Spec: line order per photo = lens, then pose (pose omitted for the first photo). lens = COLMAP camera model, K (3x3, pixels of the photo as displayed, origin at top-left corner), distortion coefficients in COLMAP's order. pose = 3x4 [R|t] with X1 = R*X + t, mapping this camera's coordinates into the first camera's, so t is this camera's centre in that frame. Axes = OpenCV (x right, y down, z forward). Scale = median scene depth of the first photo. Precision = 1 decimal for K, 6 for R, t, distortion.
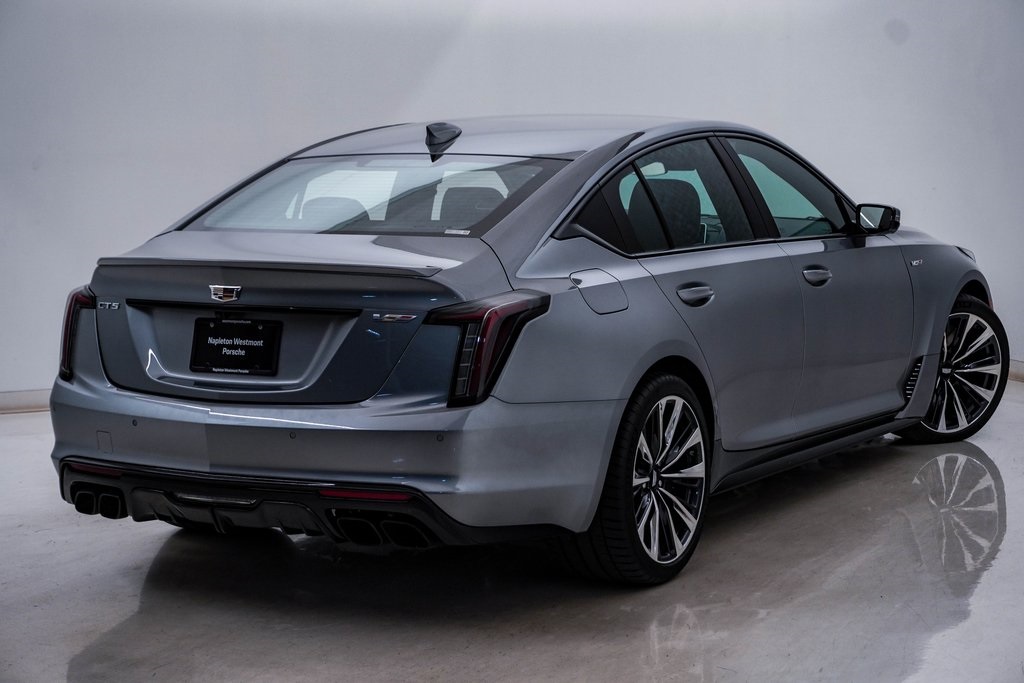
lens RADIAL K [[2177.6, 0, 517.5], [0, 2177.6, 344.4], [0, 0, 1]] dist [0.038330, 0.000000]
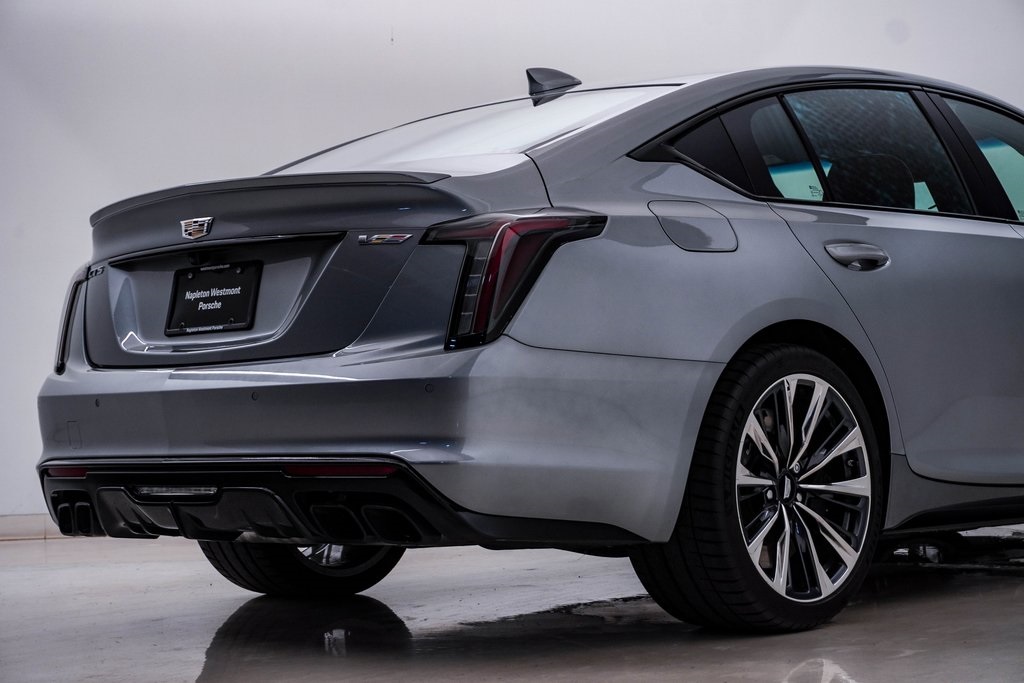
lens RADIAL K [[2177.6, 0, 512.2], [0, 2177.6, 351.7], [0, 0, 1]] dist [0.038330, 0.000000]
pose [[0.970823, -0.024569, -0.238535, 0.157324], [-0.007465, 0.991159, -0.132470, 0.120072], [0.239680, 0.130386, 0.962057, 0.274392]]
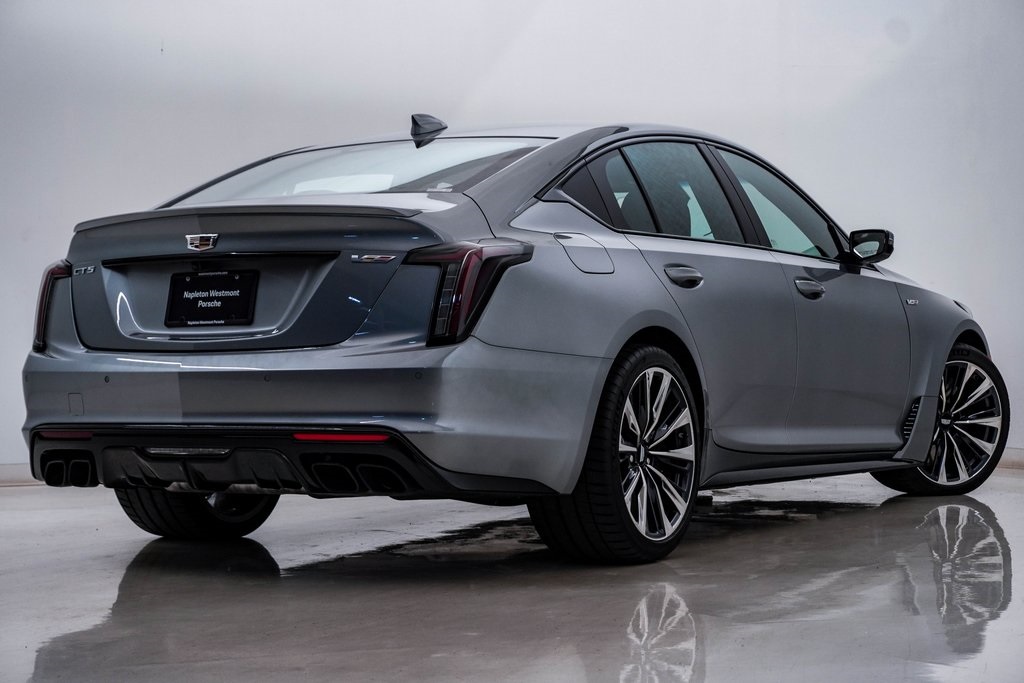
lens RADIAL K [[2177.6, 0, 511.1], [0, 2177.6, 341.5], [0, 0, 1]] dist [0.038330, 0.000000]
pose [[0.999977, 0.001550, -0.006563, 0.011314], [-0.002322, 0.992864, -0.119229, 0.134190], [0.006332, 0.119242, 0.992845, 0.031710]]
